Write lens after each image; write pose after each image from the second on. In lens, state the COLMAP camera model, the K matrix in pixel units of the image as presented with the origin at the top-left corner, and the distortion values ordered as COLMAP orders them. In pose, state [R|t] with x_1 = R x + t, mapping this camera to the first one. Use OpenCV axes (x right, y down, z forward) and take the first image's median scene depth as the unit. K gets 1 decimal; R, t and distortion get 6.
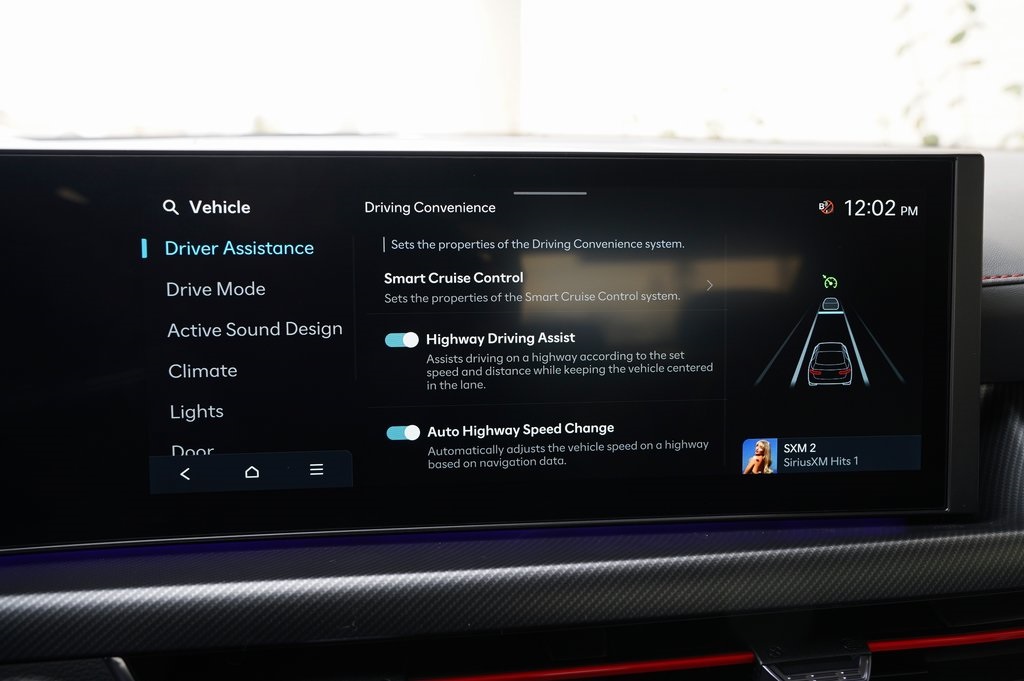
lens RADIAL K [[909.3, 0, 516.4], [0, 909.3, 346.6], [0, 0, 1]] dist [-0.007825, 0.048441]
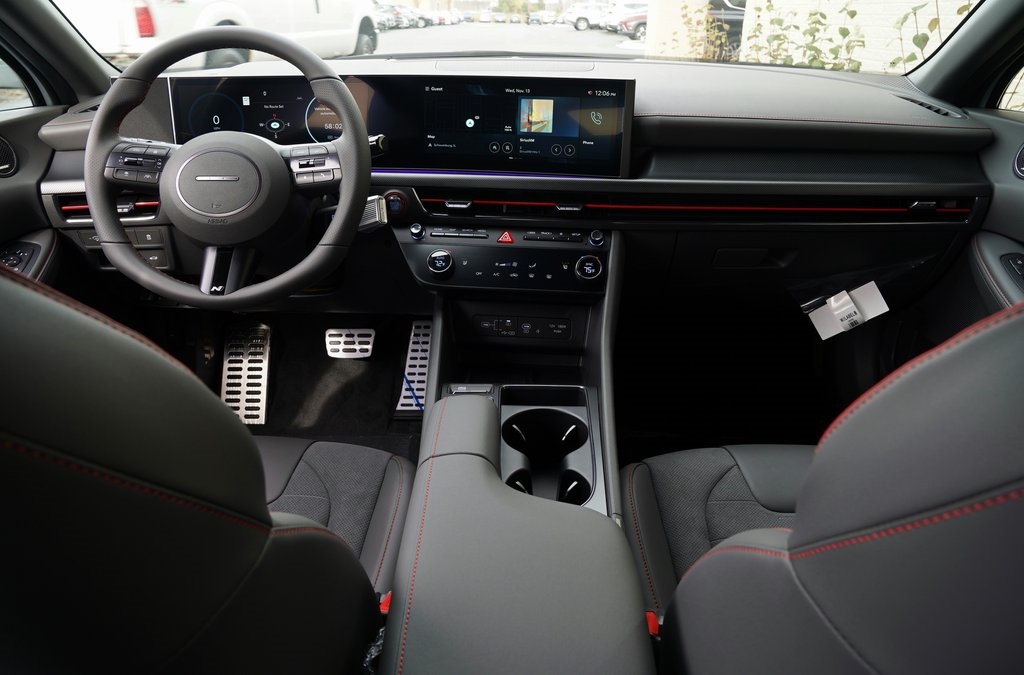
lens RADIAL K [[709.9, 0, 511.7], [0, 709.9, 332.7], [0, 0, 1]] dist [-0.129027, 0.088362]
pose [[0.964852, 0.110205, -0.238571, 0.882953], [-0.055926, 0.973134, 0.223345, 0.199095], [0.256776, -0.202153, 0.945093, -2.160867]]
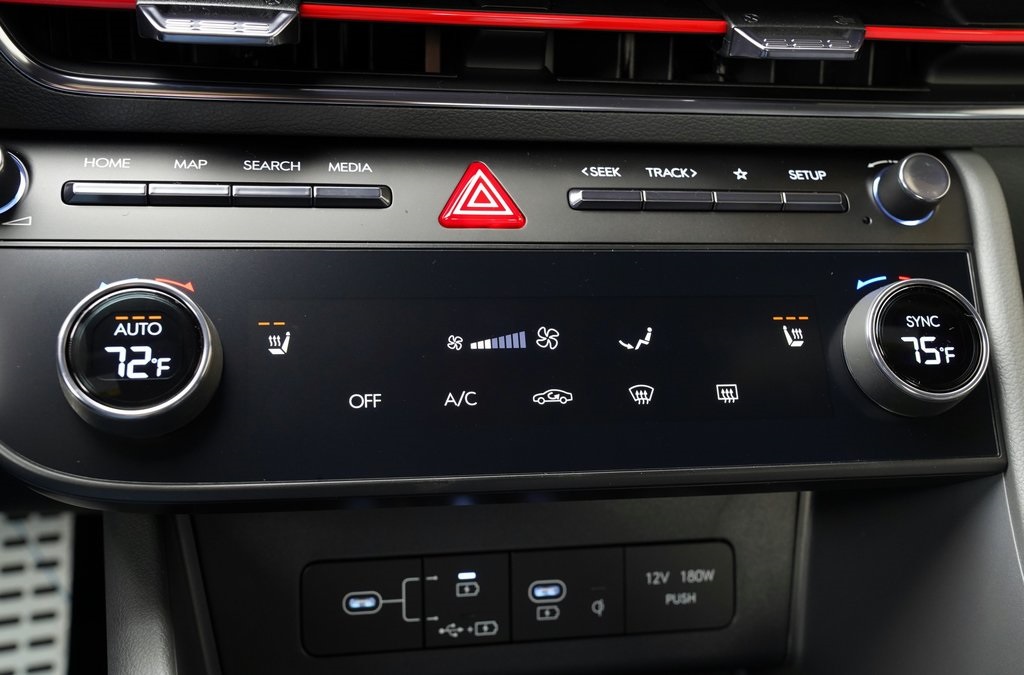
lens RADIAL K [[1118.3, 0, 517.1], [0, 1118.3, 337.9], [0, 0, 1]] dist [0.027907, 0.000000]
pose [[0.997781, 0.048525, 0.045593, 0.039164], [-0.057226, 0.975009, 0.214668, 0.402514], [-0.034037, -0.216801, 0.975622, -0.046931]]
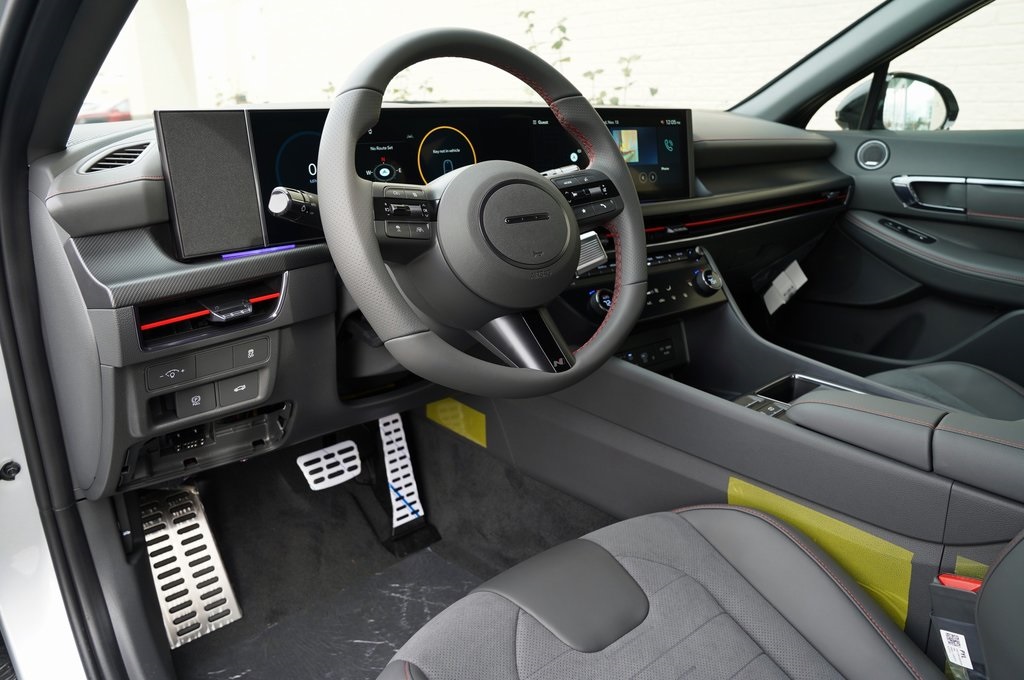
lens RADIAL K [[709.9, 0, 512.2], [0, 709.9, 338.3], [0, 0, 1]] dist [-0.129027, 0.088362]
pose [[0.894830, -0.146584, 0.421654, -1.812913], [0.102094, 0.986717, 0.126360, 0.355425], [-0.434575, -0.070022, 0.897909, -1.657471]]
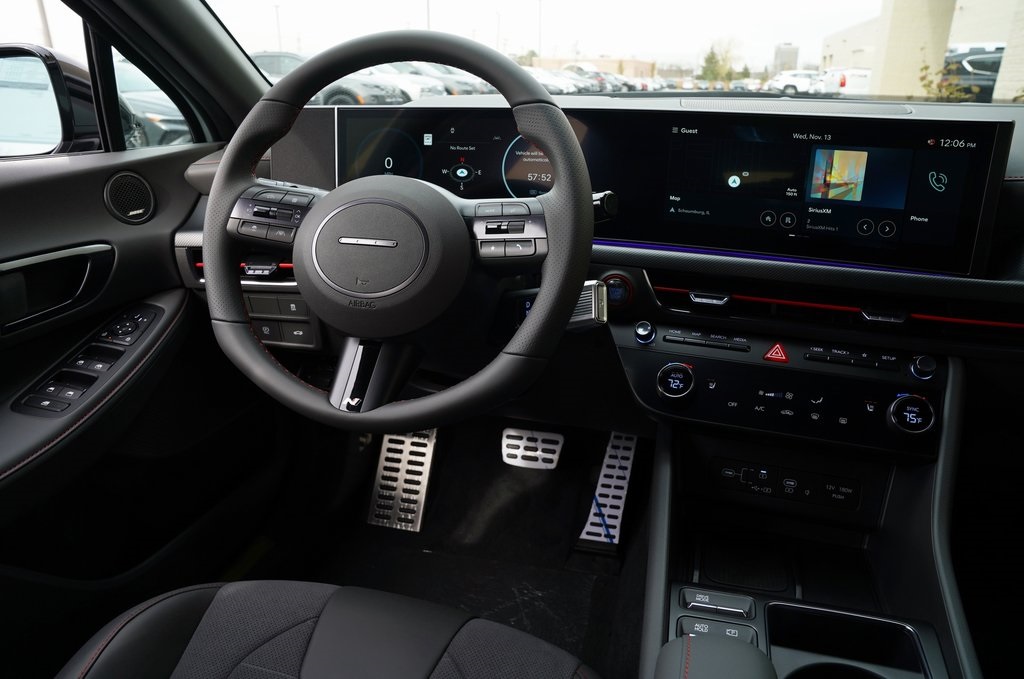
lens RADIAL K [[709.9, 0, 510.4], [0, 709.9, 339.4], [0, 0, 1]] dist [-0.129027, 0.088362]
pose [[0.859314, 0.169867, -0.482416, 0.364540], [-0.099022, 0.980643, 0.168918, 0.180239], [0.501771, -0.097383, 0.859501, -1.266623]]
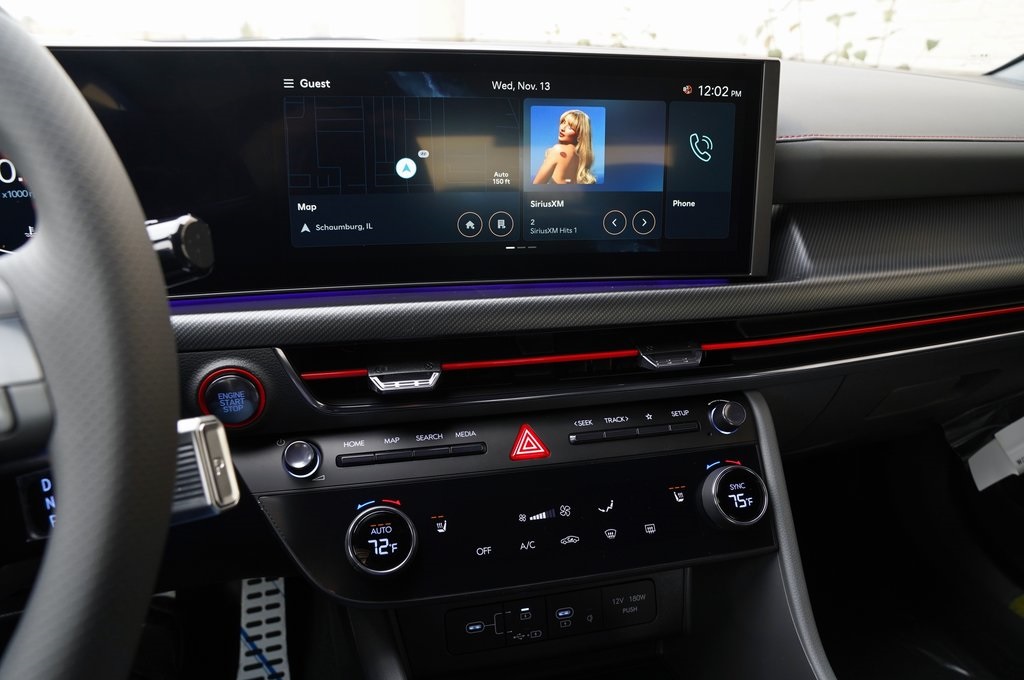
lens RADIAL K [[709.9, 0, 511.5], [0, 709.9, 334.4], [0, 0, 1]] dist [-0.129027, 0.088362]
pose [[0.997551, -0.010461, 0.069155, -0.072962], [-0.001330, 0.985737, 0.168287, 0.076739], [-0.069929, -0.167967, 0.983309, -0.306705]]
